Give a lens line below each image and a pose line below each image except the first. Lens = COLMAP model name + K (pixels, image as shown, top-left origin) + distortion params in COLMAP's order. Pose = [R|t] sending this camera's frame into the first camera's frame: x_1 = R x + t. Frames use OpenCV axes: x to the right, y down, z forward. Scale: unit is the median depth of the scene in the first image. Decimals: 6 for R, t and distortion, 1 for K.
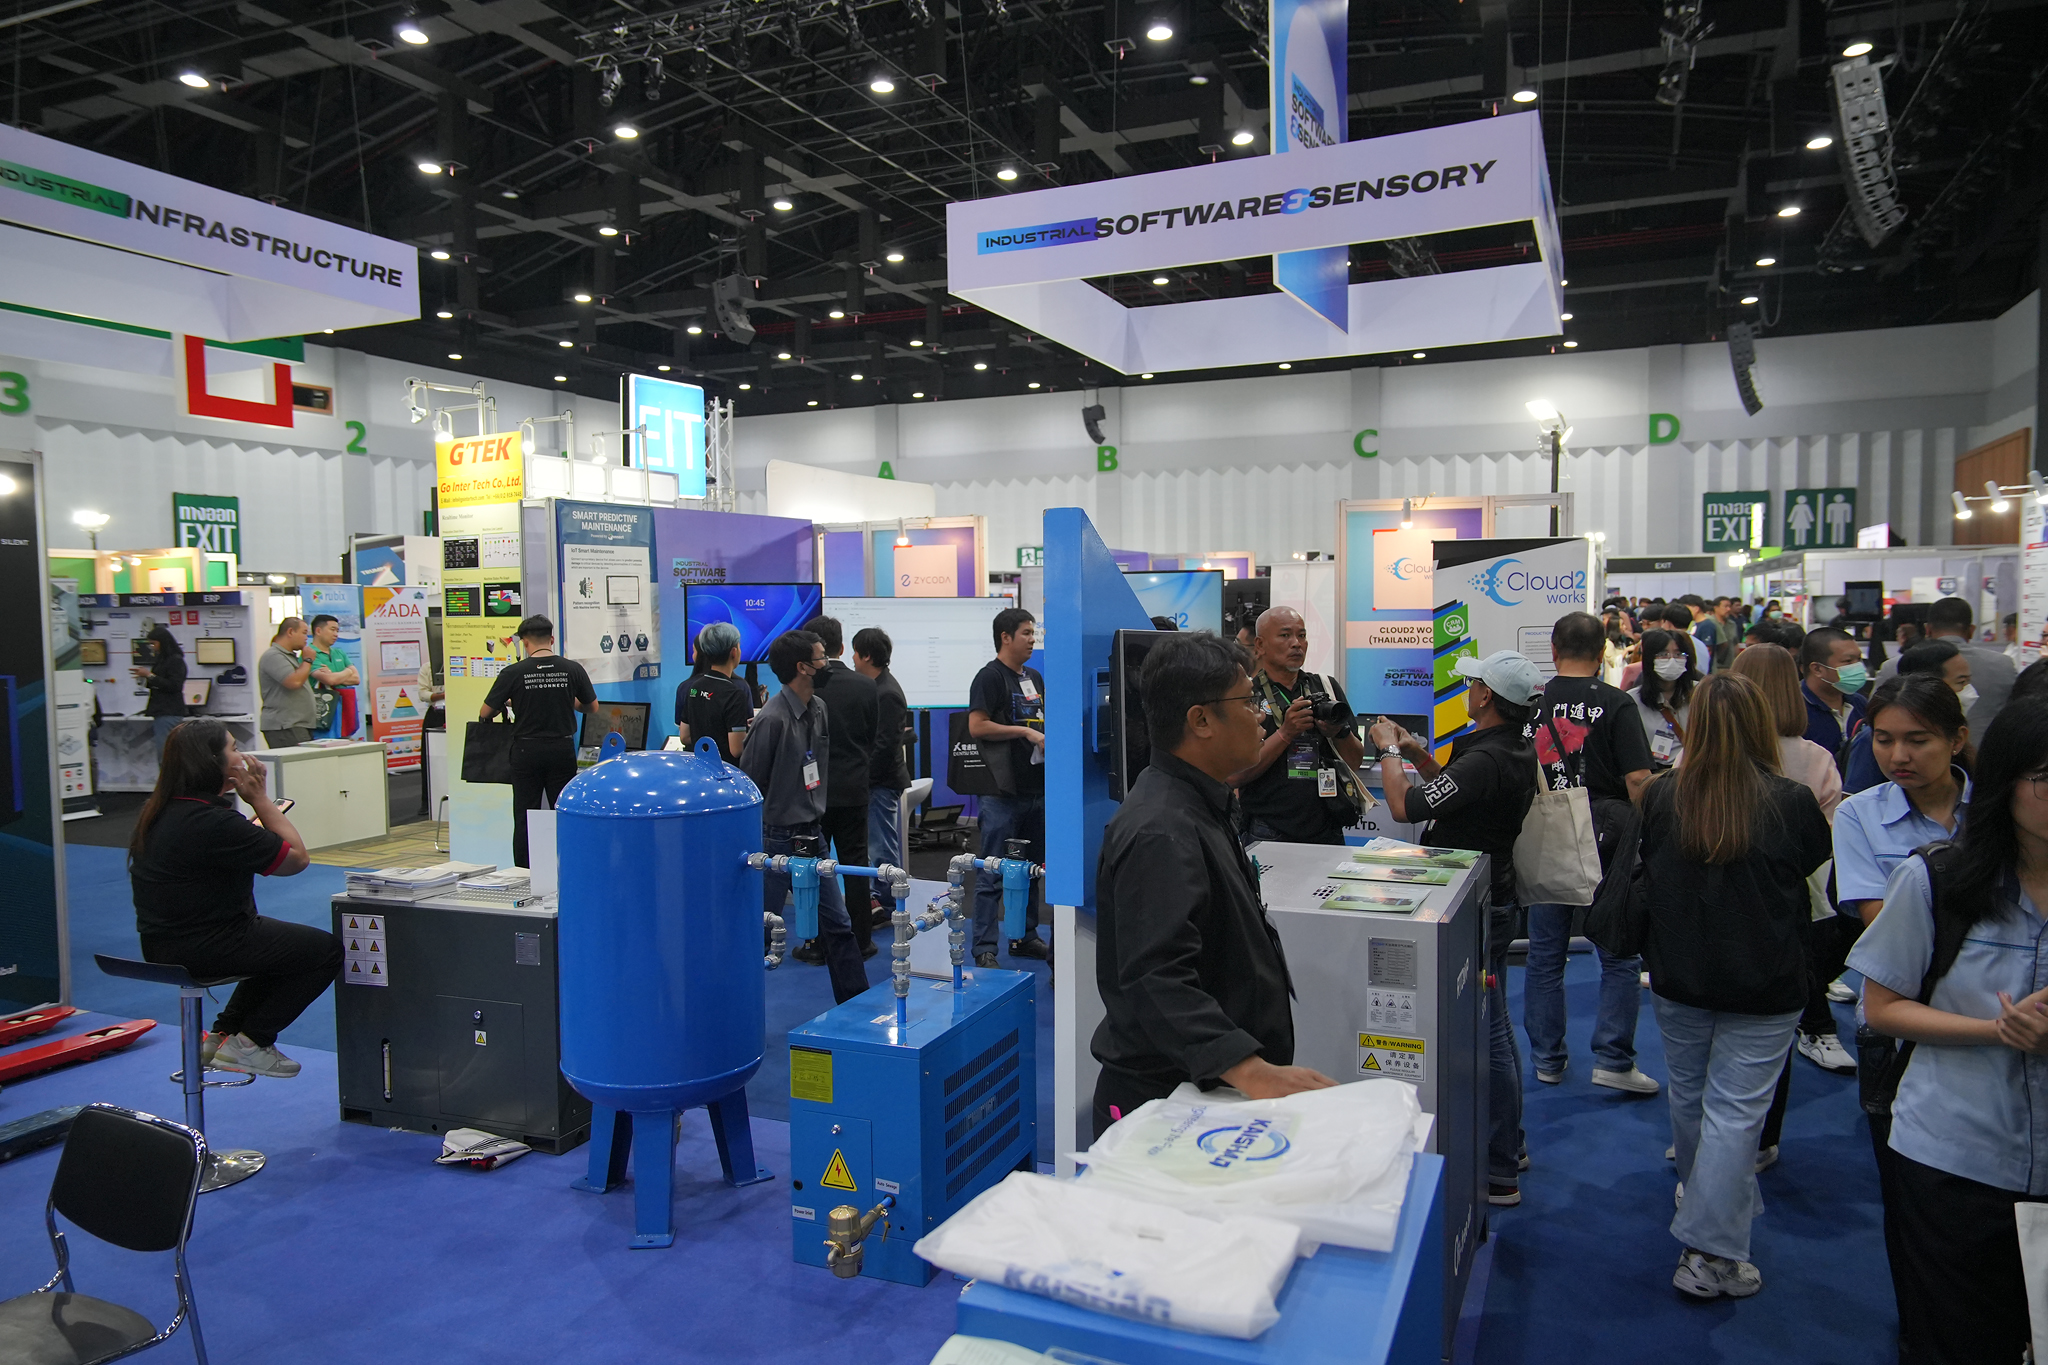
lens RADIAL K [[1405.2, 0, 1024.0], [0, 1405.2, 682.5], [0, 0, 1]] dist [-0.006945, -0.002965]
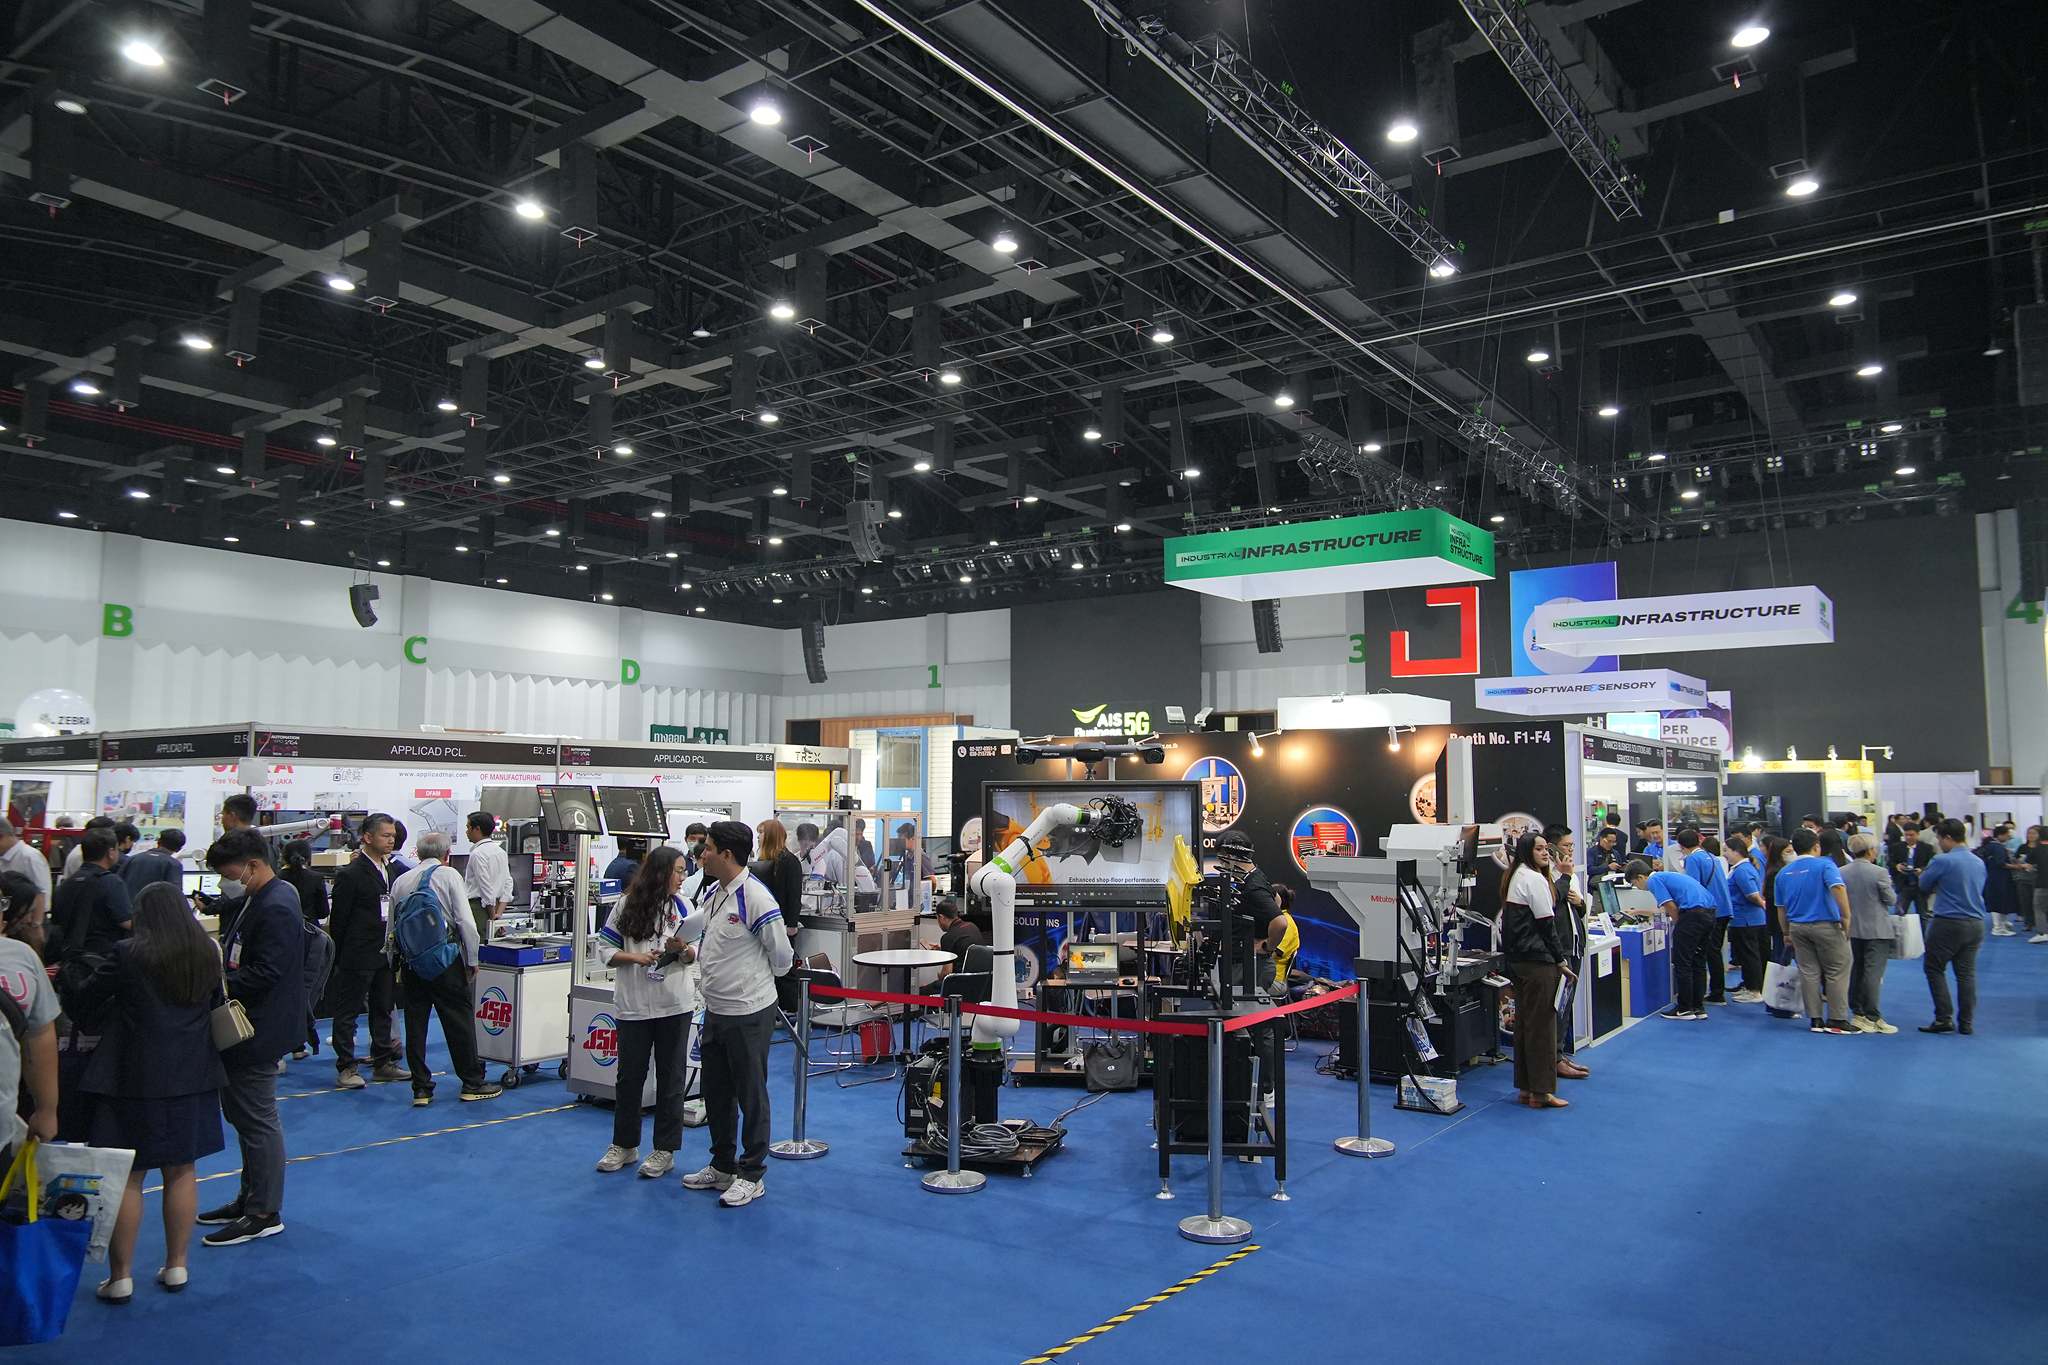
lens RADIAL K [[1405.2, 0, 1024.0], [0, 1405.2, 682.5], [0, 0, 1]] dist [-0.006945, -0.002965]
pose [[0.219422, 0.099554, 0.970537, -0.685755], [0.047471, 0.992513, -0.112541, -0.010191], [-0.974474, 0.070766, 0.213053, 0.368210]]
